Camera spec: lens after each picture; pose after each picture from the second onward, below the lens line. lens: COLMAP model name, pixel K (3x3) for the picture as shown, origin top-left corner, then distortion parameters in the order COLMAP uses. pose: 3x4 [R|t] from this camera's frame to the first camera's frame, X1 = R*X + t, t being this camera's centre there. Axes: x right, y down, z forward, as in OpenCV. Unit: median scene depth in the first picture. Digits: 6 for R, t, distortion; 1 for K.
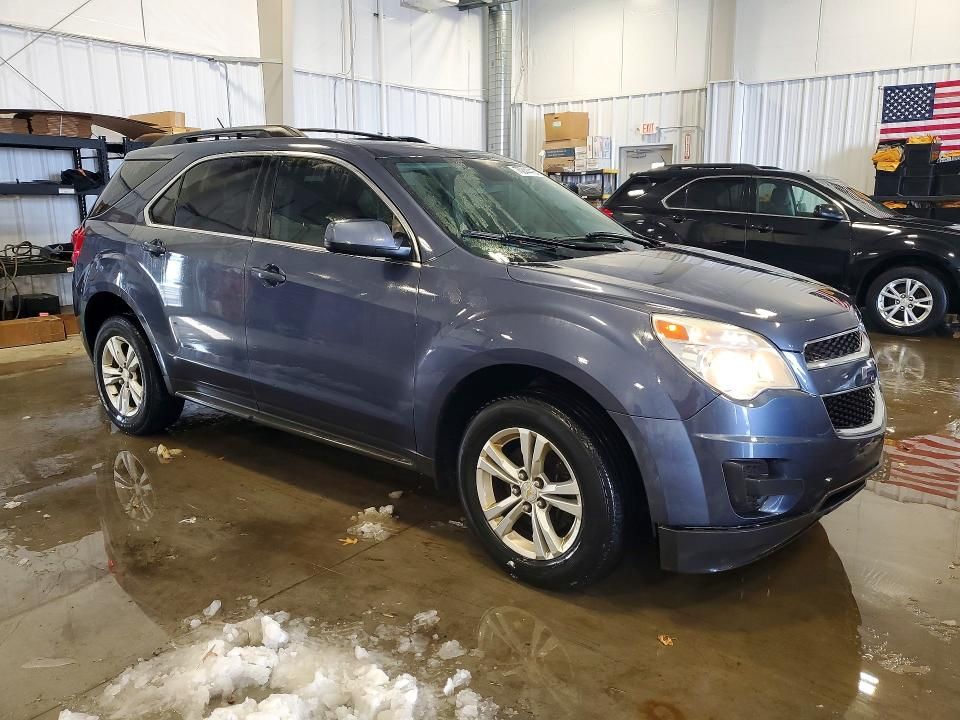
lens RADIAL K [[744.9, 0, 480.0], [0, 744.9, 360.0], [0, 0, 1]] dist [0.008082, 0.005165]
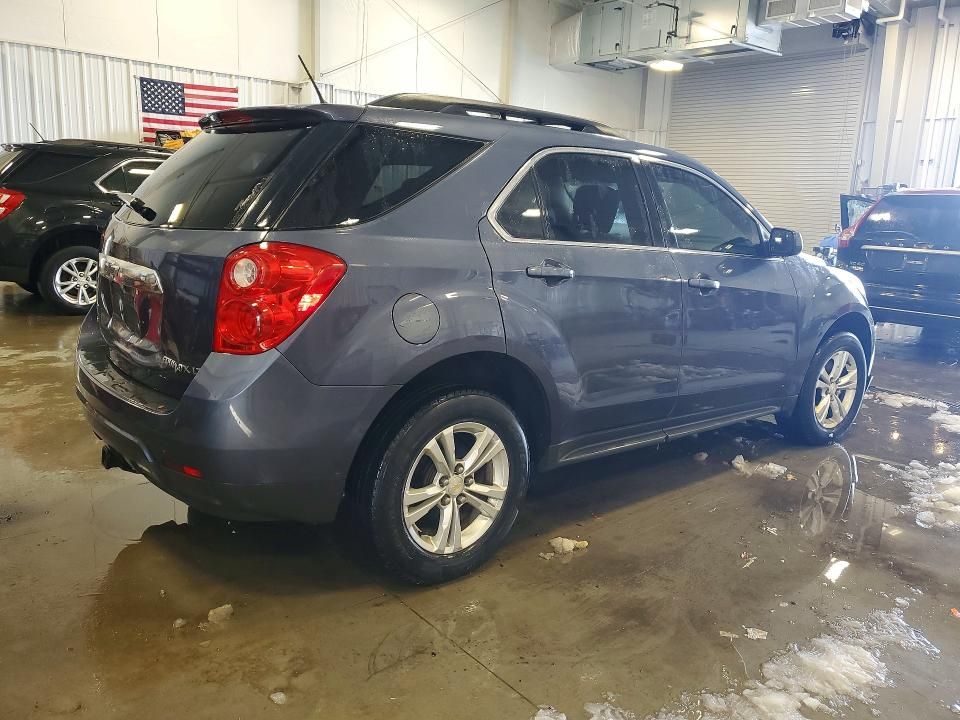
lens RADIAL K [[739.3, 0, 480.0], [0, 739.3, 360.0], [0, 0, 1]] dist [-0.003945, 0.001934]
pose [[0.201398, -0.190809, 0.960745, -0.433807], [0.155224, 0.974666, 0.161035, -0.072260], [-0.967132, 0.116698, 0.225914, 0.355126]]
